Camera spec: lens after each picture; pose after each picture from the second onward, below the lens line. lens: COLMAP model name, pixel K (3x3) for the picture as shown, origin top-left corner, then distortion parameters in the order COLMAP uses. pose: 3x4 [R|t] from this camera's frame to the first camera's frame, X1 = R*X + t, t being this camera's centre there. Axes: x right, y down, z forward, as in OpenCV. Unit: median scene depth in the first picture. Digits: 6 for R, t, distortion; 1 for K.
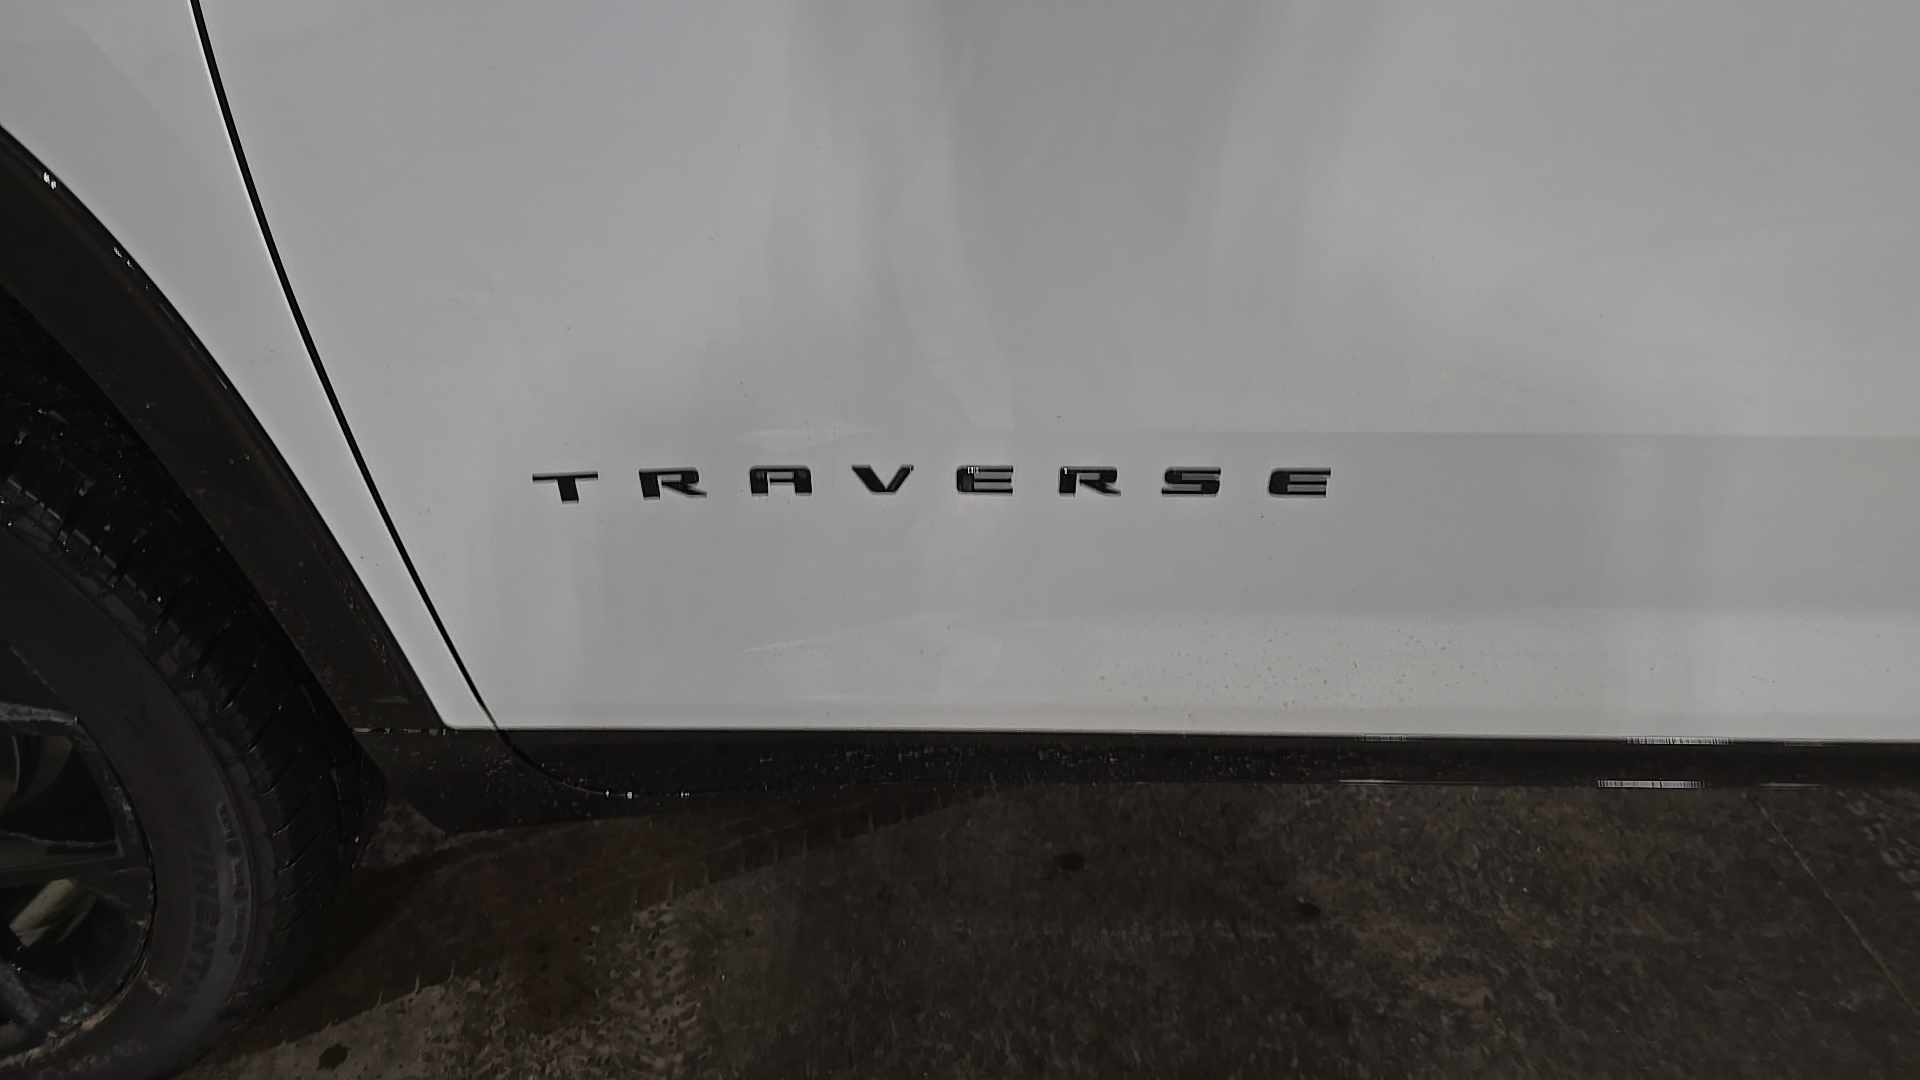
lens RADIAL K [[1275.7, 0, 965.5], [0, 1275.7, 544.8], [0, 0, 1]] dist [0.058297, -0.057853]
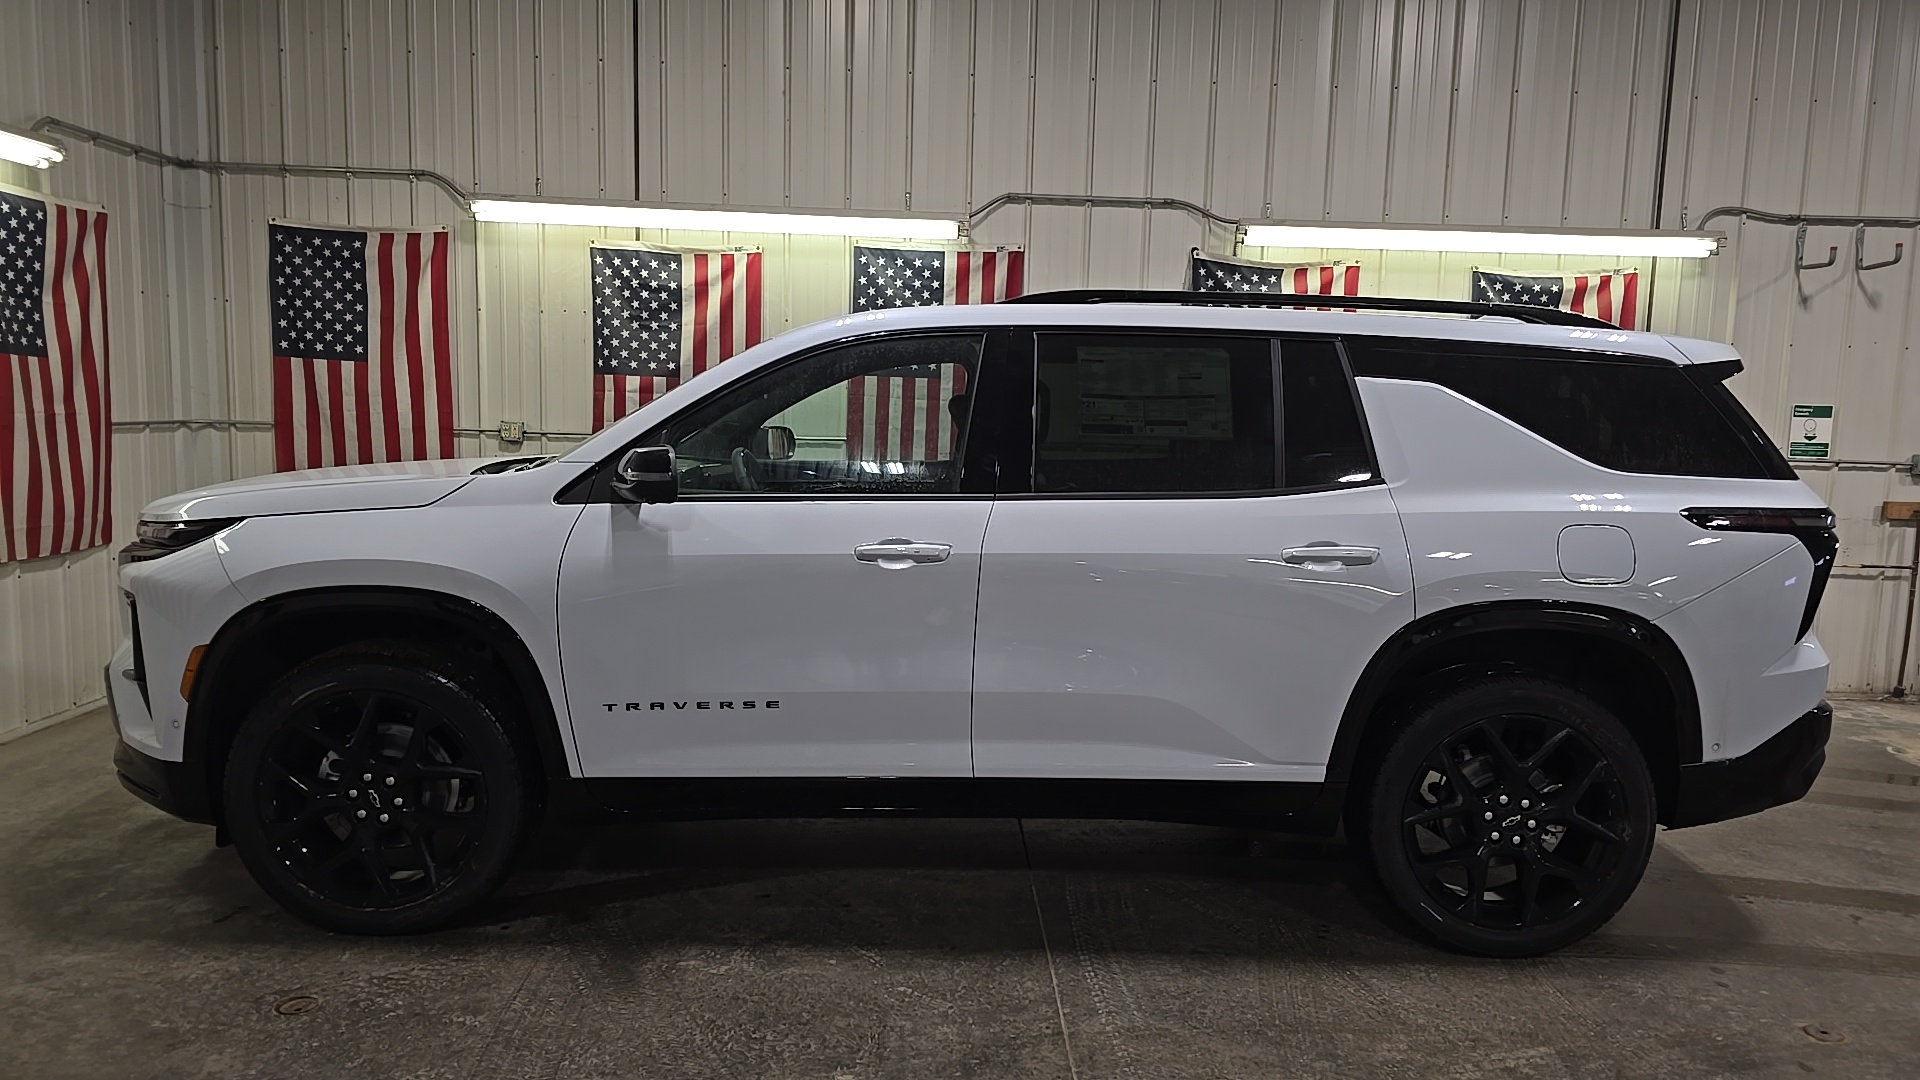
lens RADIAL K [[1275.7, 0, 965.5], [0, 1275.7, 544.8], [0, 0, 1]] dist [0.058297, -0.057853]
pose [[0.999829, -0.015676, 0.009831, 0.905249], [0.018409, 0.896424, -0.442816, 1.457684], [-0.001872, 0.442921, 0.896559, -3.300028]]
